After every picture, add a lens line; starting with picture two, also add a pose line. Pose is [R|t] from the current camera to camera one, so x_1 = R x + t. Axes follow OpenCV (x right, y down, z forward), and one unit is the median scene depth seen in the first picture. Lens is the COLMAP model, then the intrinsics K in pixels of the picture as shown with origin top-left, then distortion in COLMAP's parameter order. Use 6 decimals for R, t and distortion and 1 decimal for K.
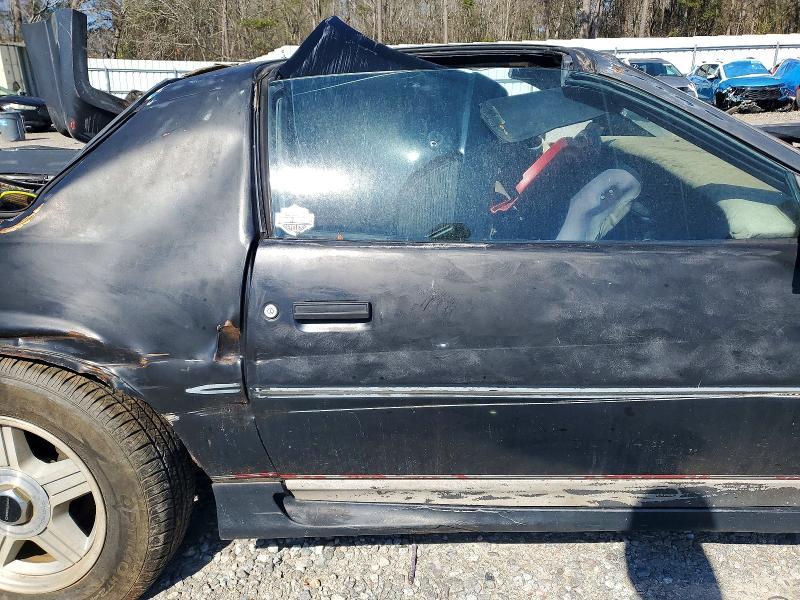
lens RADIAL K [[646.0, 0, 400.0], [0, 646.0, 300.0], [0, 0, 1]] dist [0.057111, 0.001613]
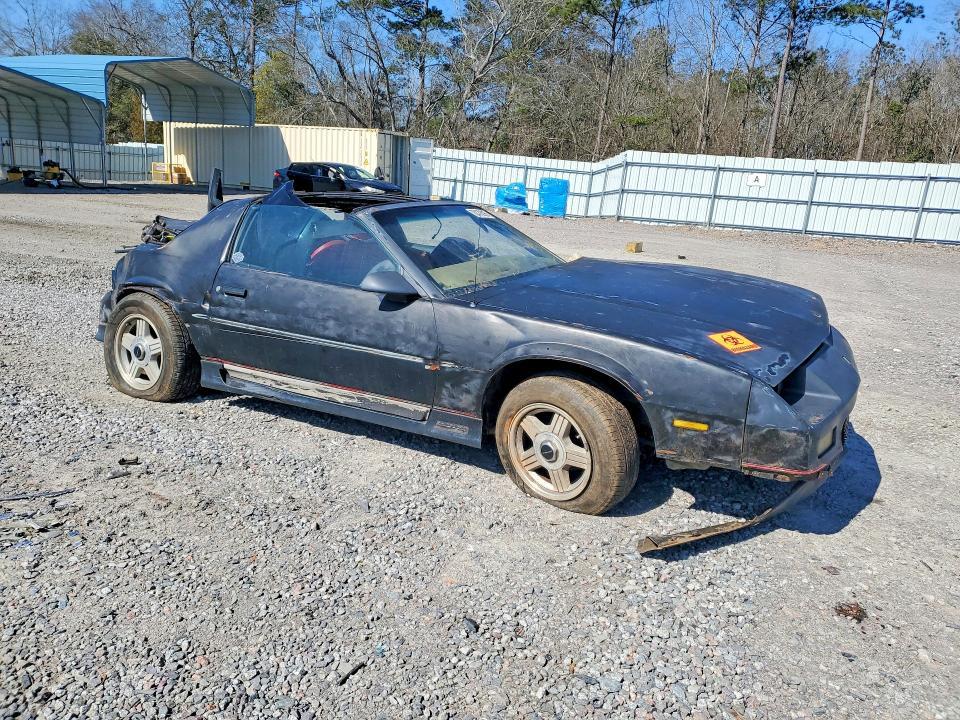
lens RADIAL K [[775.3, 0, 480.0], [0, 775.3, 360.0], [0, 0, 1]] dist [0.057111, 0.001613]
pose [[0.895590, 0.177869, -0.407776, 1.960578], [-0.213856, 0.975873, -0.044019, 0.199504], [0.390108, 0.126628, 0.912020, -1.341845]]
